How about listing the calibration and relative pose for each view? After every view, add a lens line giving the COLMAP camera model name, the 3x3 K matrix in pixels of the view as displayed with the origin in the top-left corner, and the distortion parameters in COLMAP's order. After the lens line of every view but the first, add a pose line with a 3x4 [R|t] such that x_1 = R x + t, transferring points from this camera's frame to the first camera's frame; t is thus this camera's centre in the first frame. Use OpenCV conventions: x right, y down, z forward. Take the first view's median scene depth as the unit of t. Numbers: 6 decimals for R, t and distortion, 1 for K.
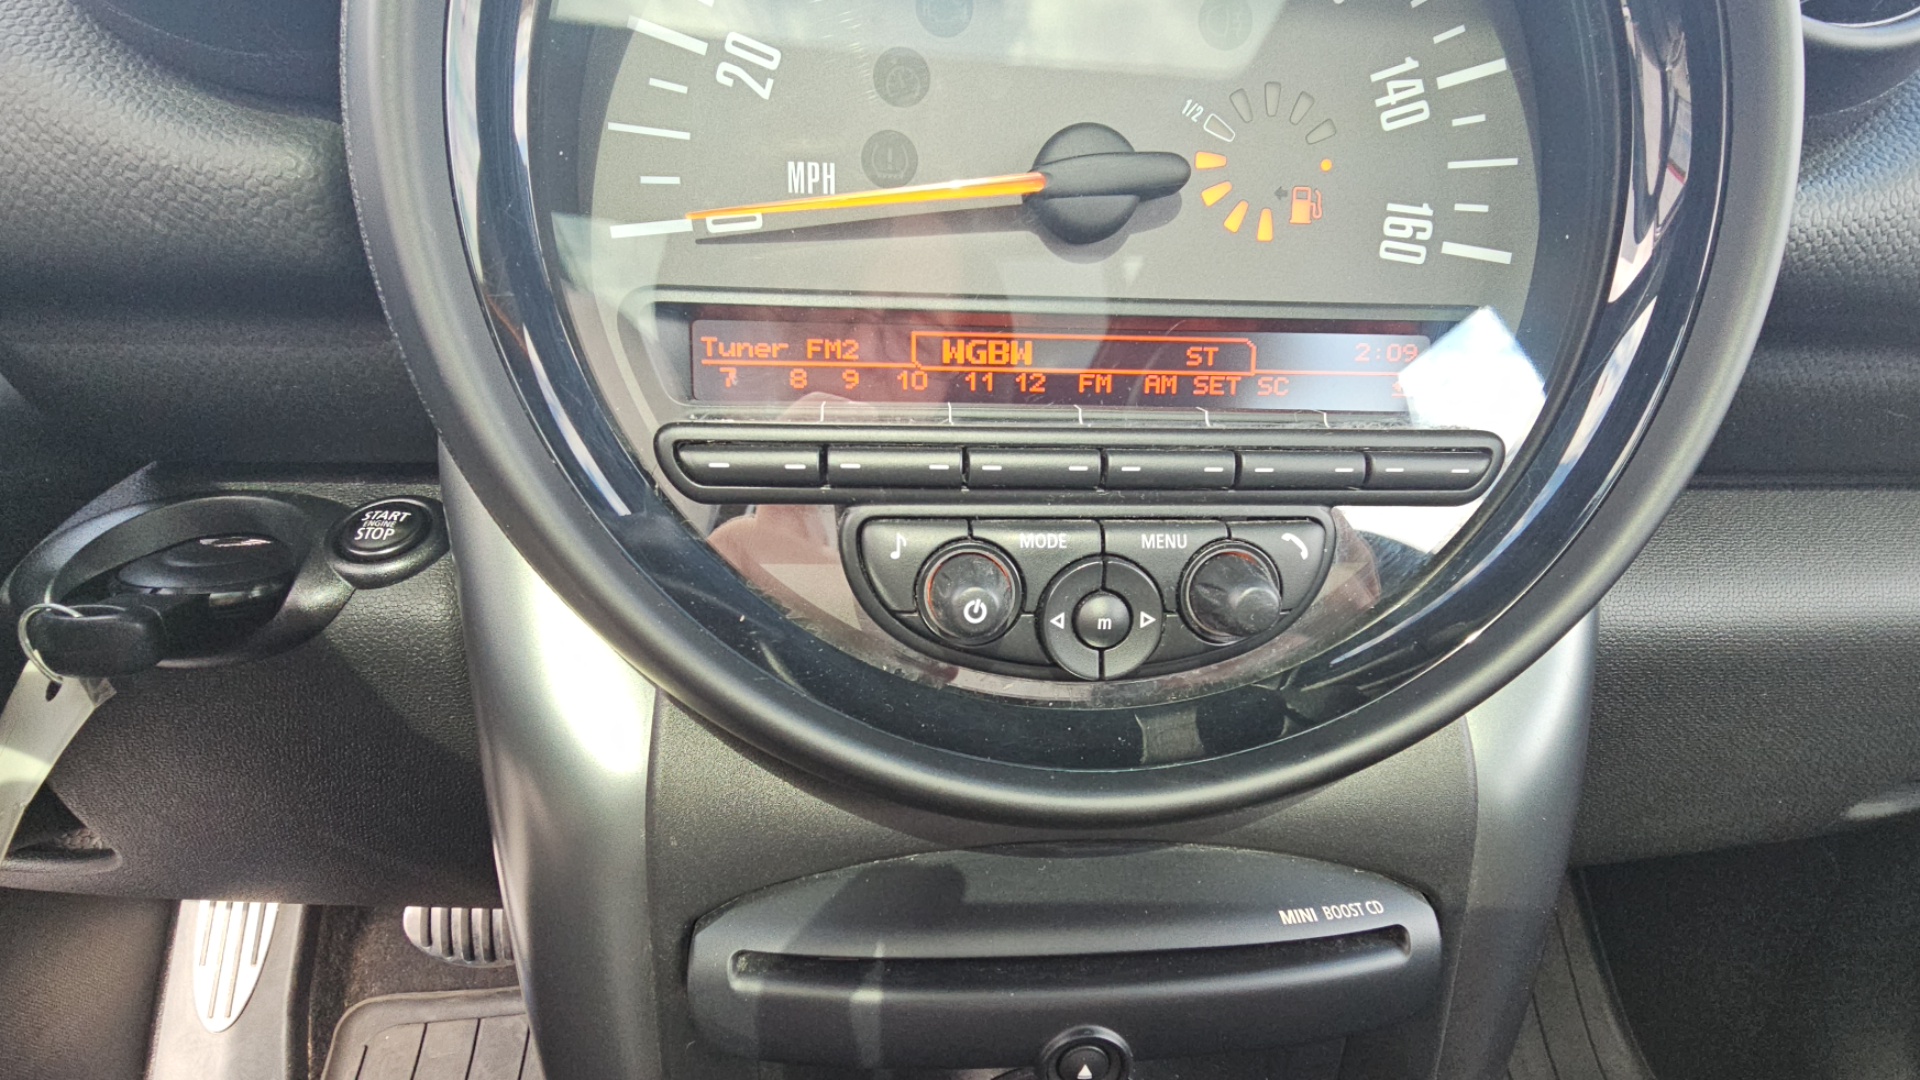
lens RADIAL K [[858.2, 0, 980.3], [0, 858.2, 536.4], [0, 0, 1]] dist [0.009218, -0.007236]
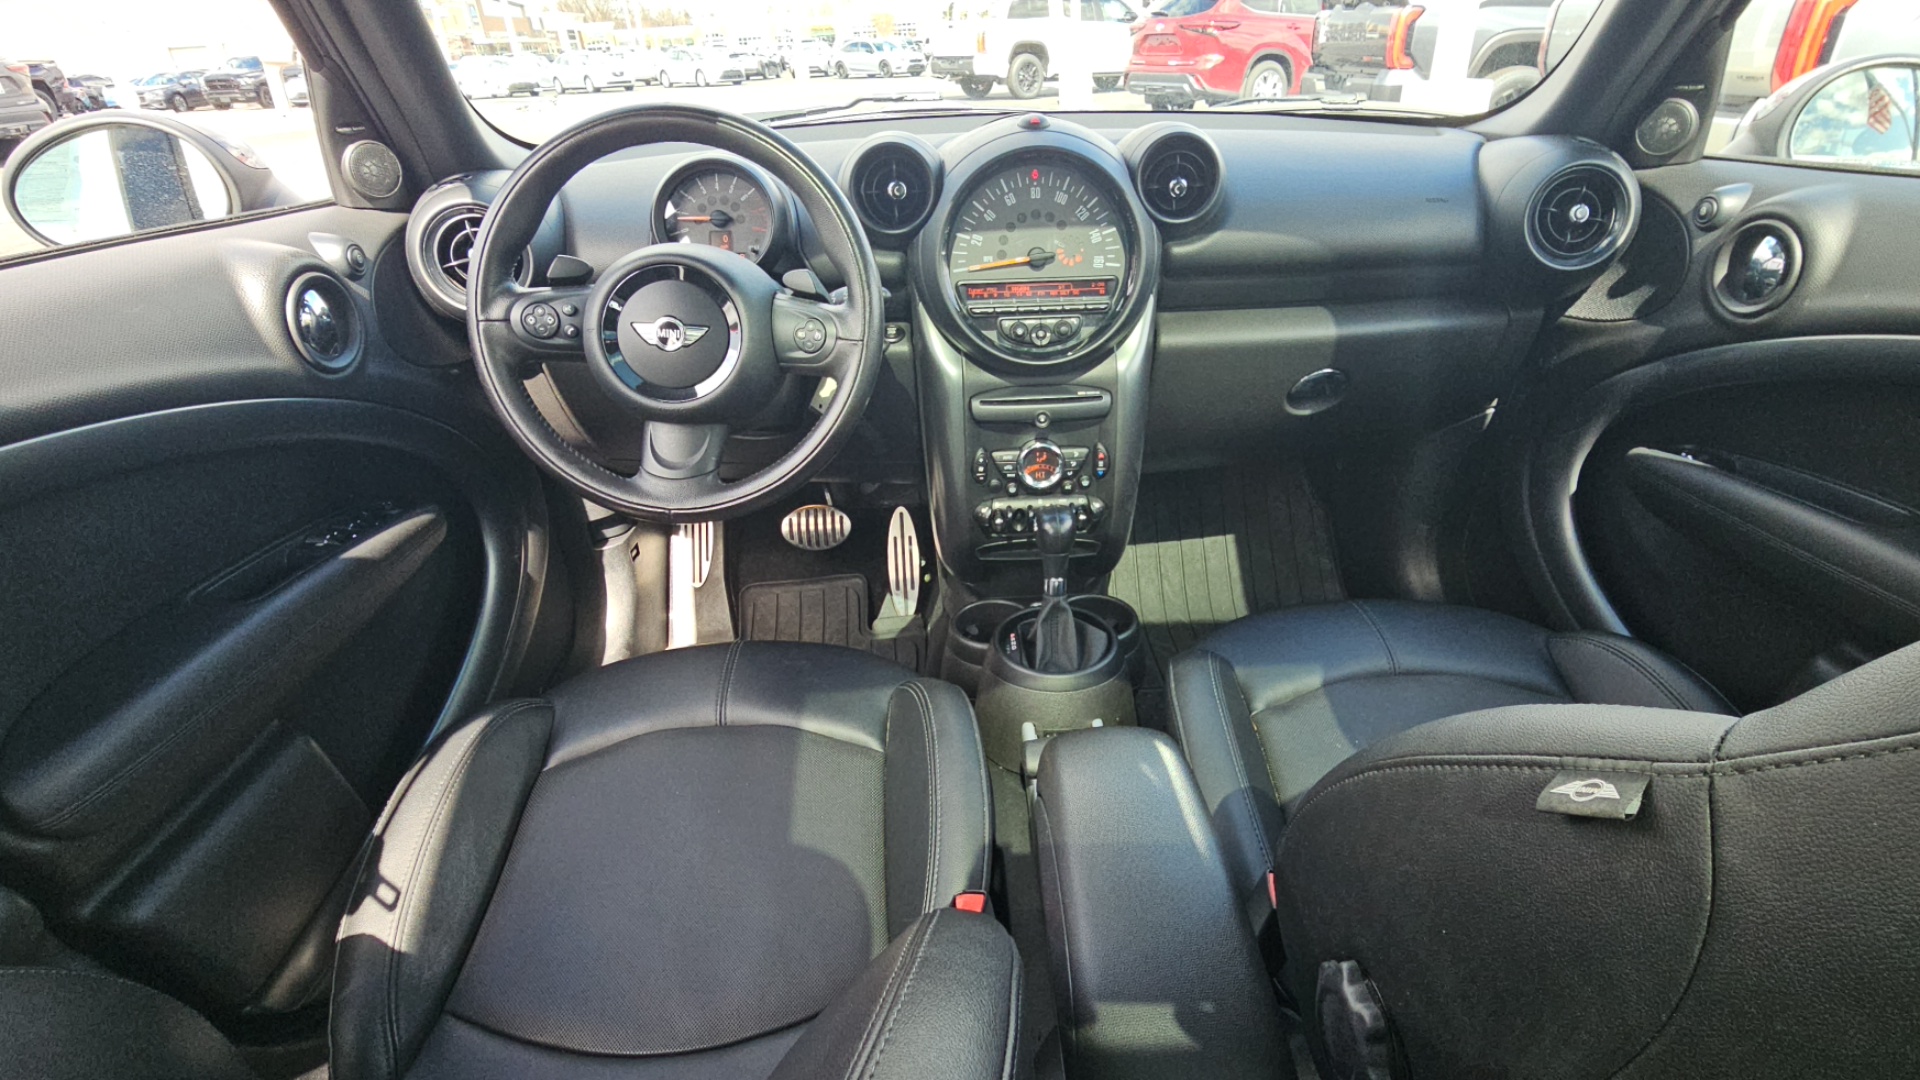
lens RADIAL K [[911.3, 0, 982.4], [0, 911.3, 544.9], [0, 0, 1]] dist [0.006504, -0.004554]
pose [[0.998181, -0.034719, -0.049286, -0.003241], [0.040940, 0.990483, 0.131402, 0.612208], [0.044255, -0.133181, 0.990103, -4.867273]]
